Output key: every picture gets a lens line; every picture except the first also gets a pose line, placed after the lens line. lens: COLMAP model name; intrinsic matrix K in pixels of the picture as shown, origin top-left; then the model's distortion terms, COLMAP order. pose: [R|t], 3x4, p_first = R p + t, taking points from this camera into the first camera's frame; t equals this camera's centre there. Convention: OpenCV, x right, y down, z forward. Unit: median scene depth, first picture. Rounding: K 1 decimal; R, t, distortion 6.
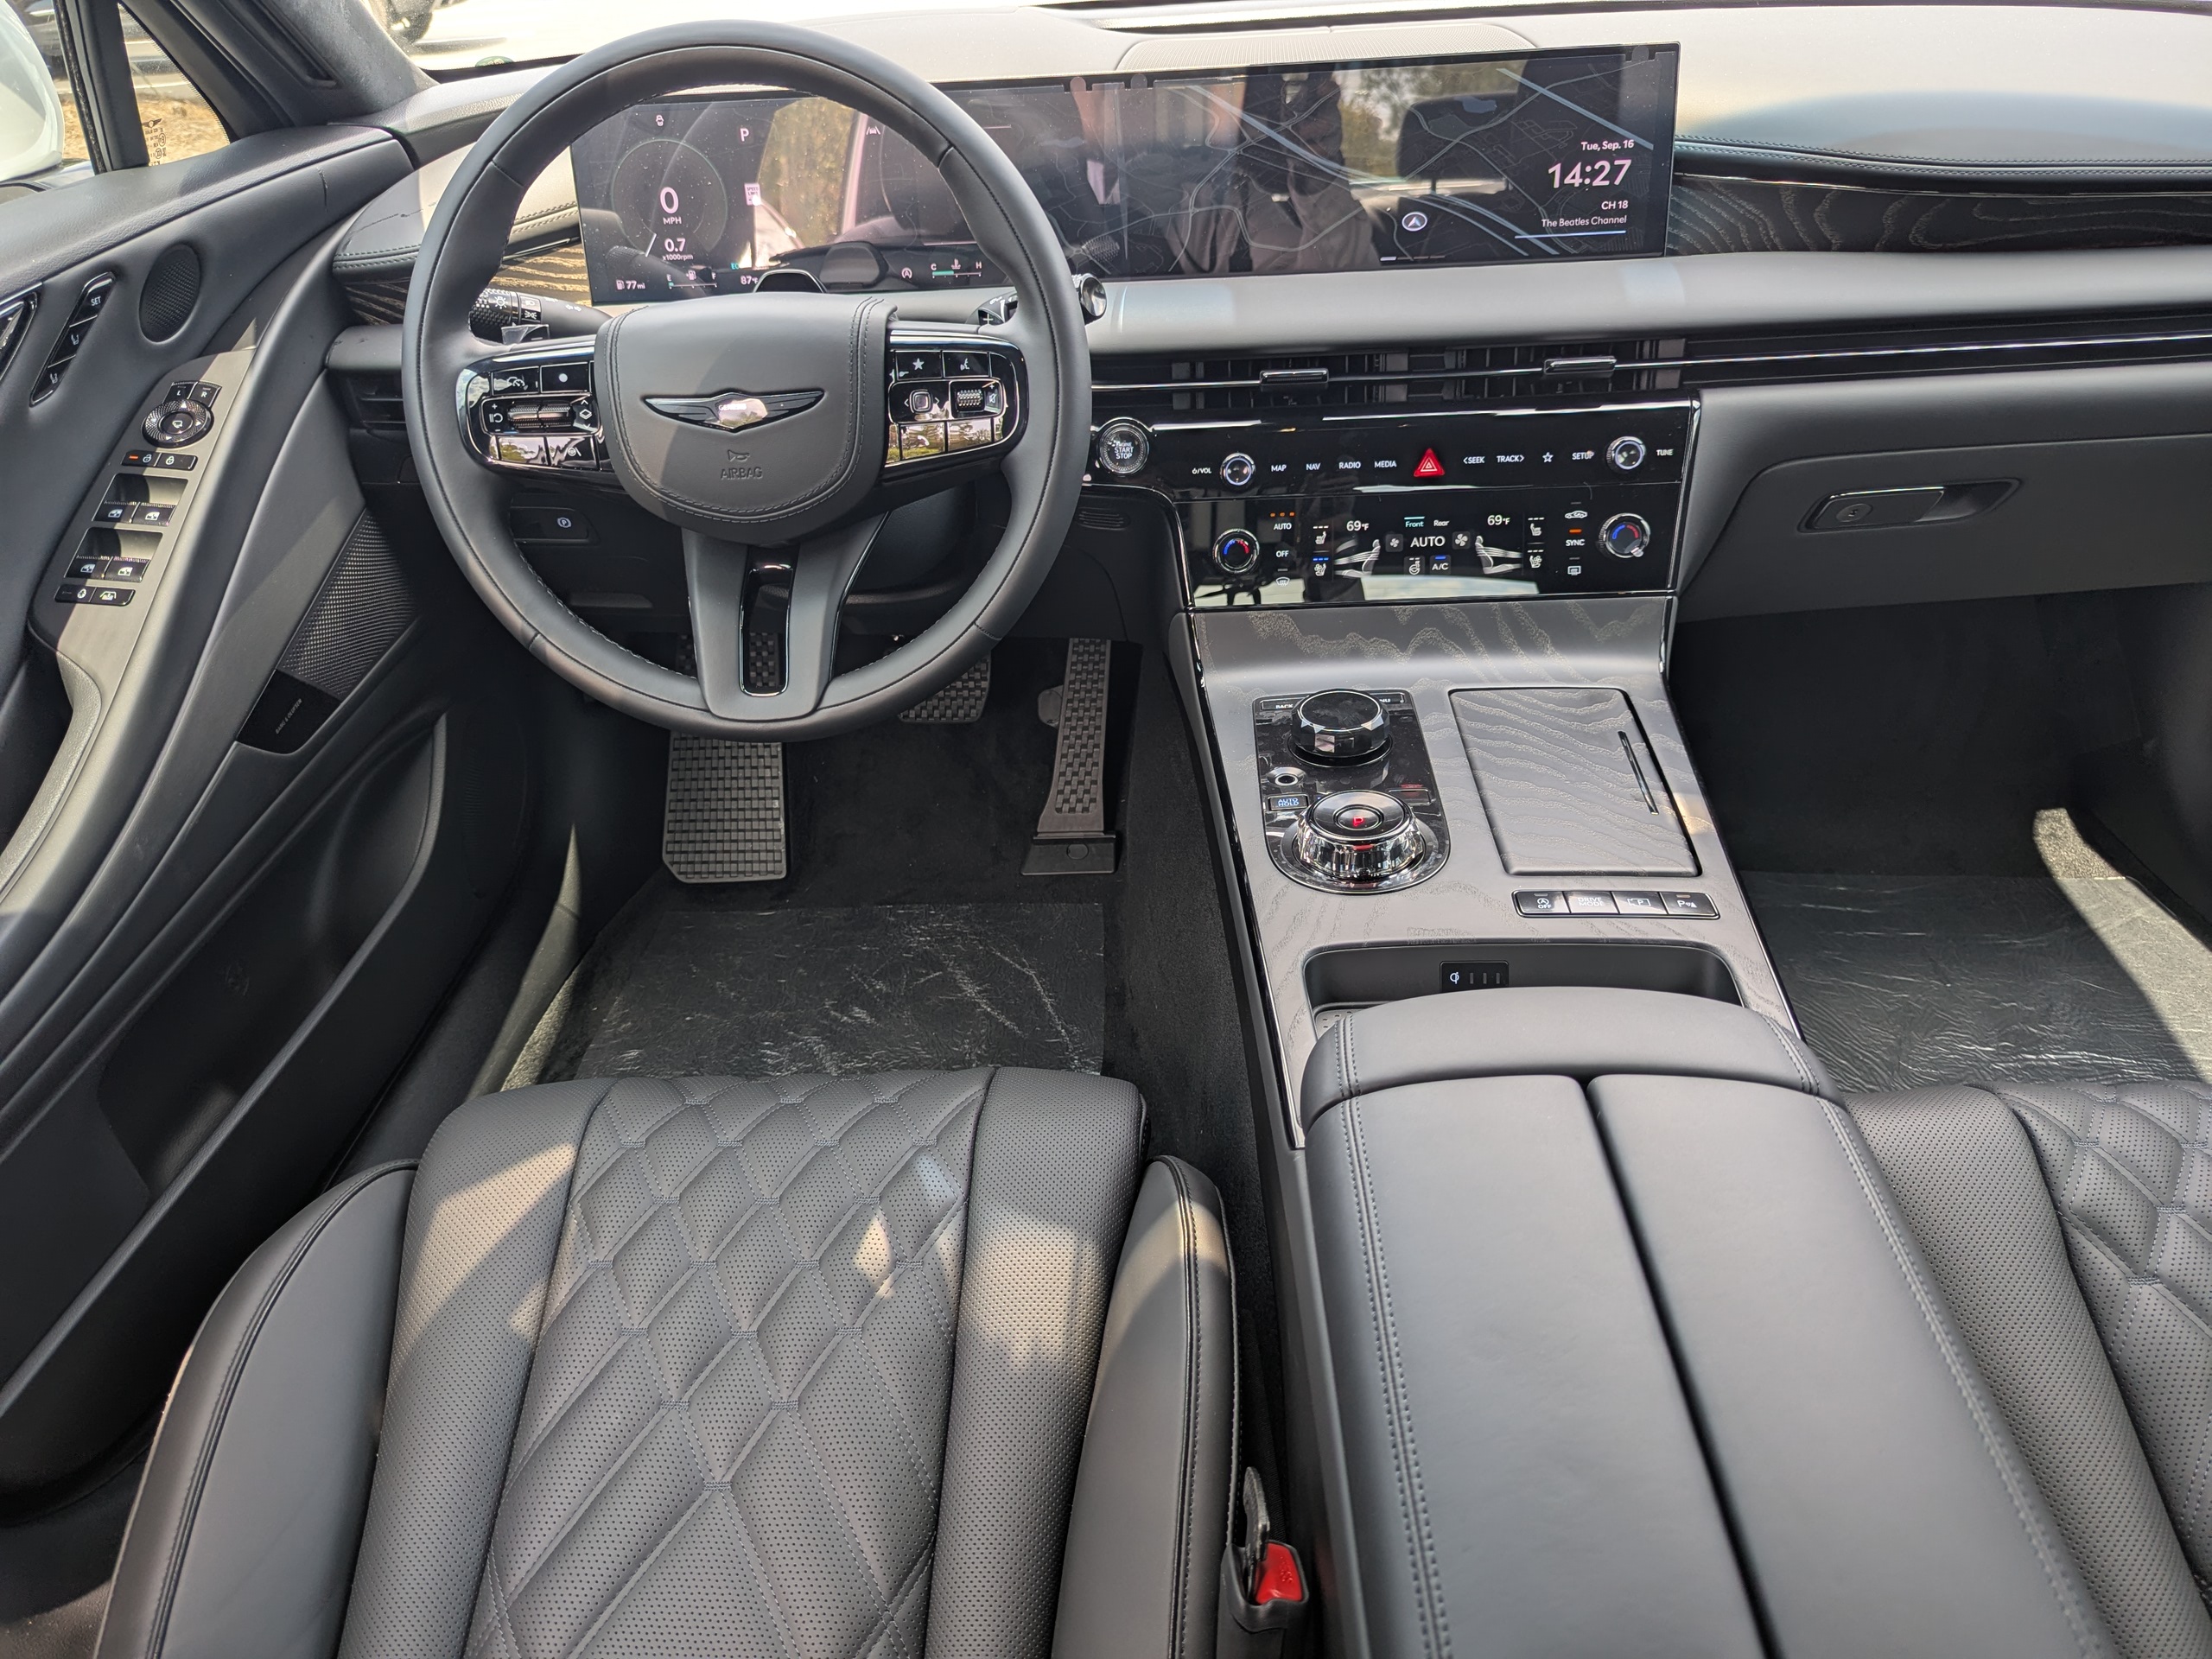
lens RADIAL K [[1587.3, 0, 1079.4], [0, 1587.3, 837.9], [0, 0, 1]] dist [0.006011, -0.002449]
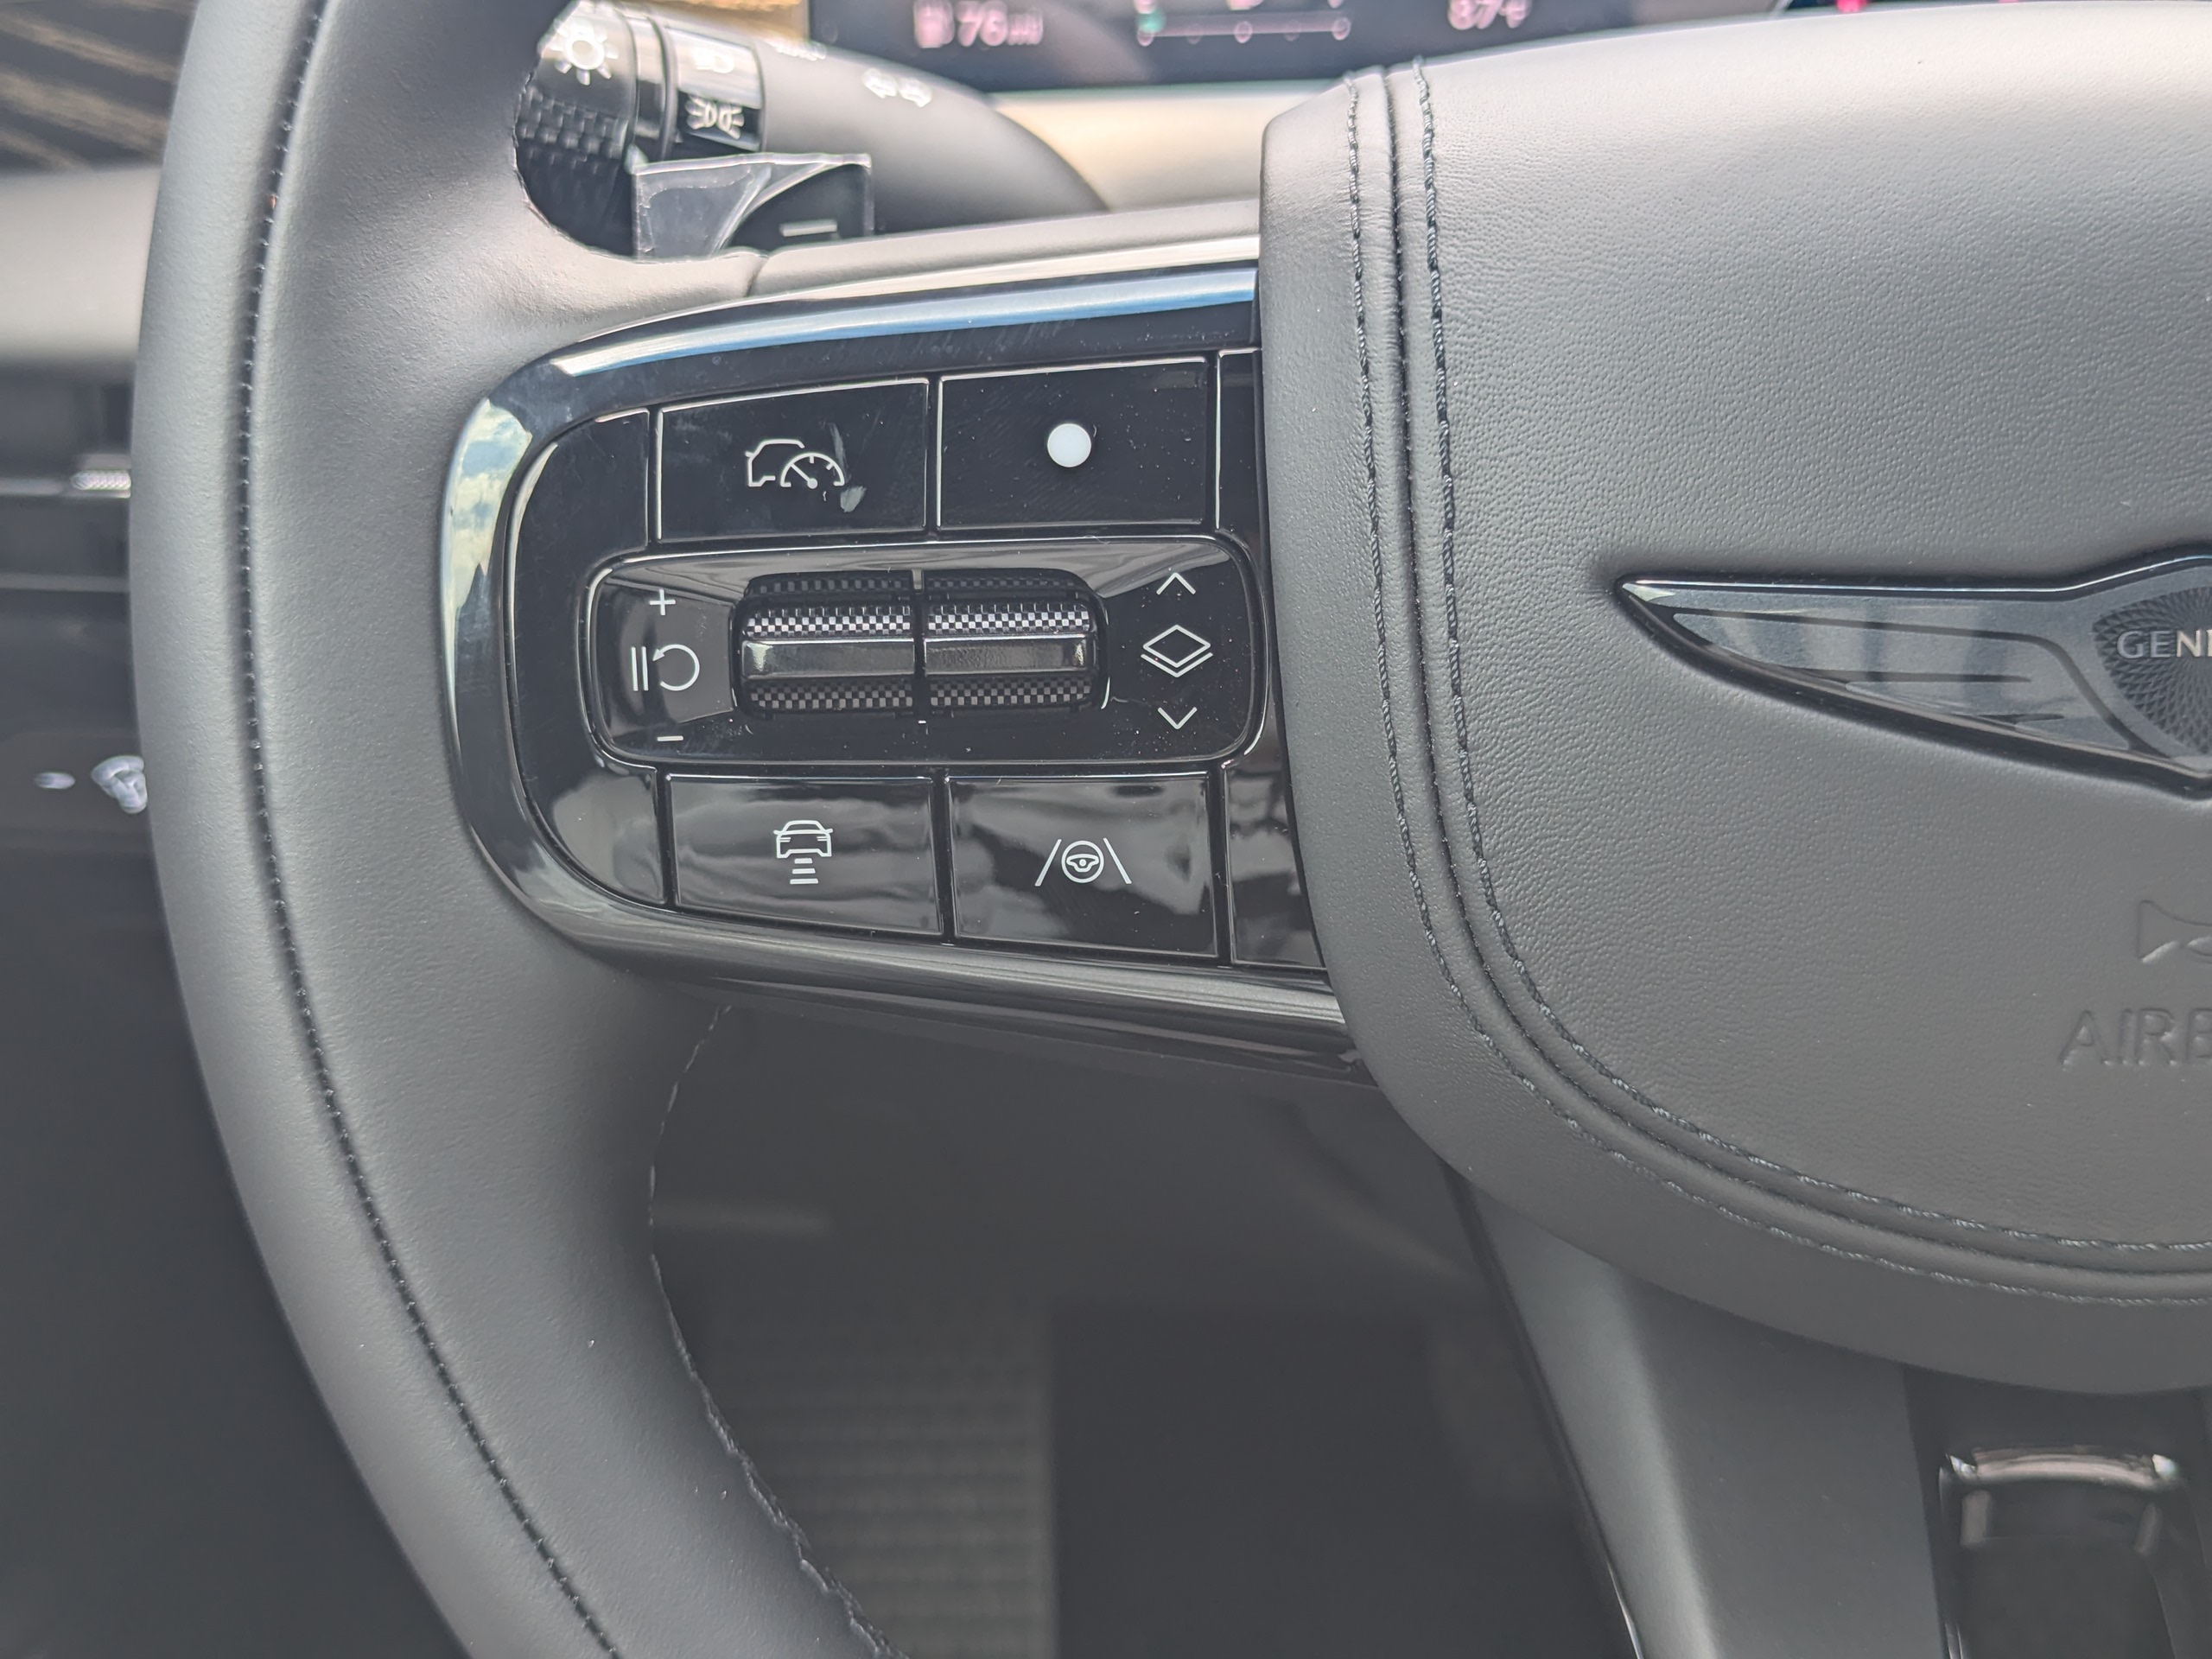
lens RADIAL K [[3546.6, 0, 1106.0], [0, 3546.6, 829.5], [0, 0, 1]] dist [-0.329787, -0.043400]
pose [[0.999690, 0.015233, -0.019687, -0.269175], [-0.017816, 0.990204, -0.138484, -0.168828], [0.017385, 0.138792, 0.990169, 0.542589]]
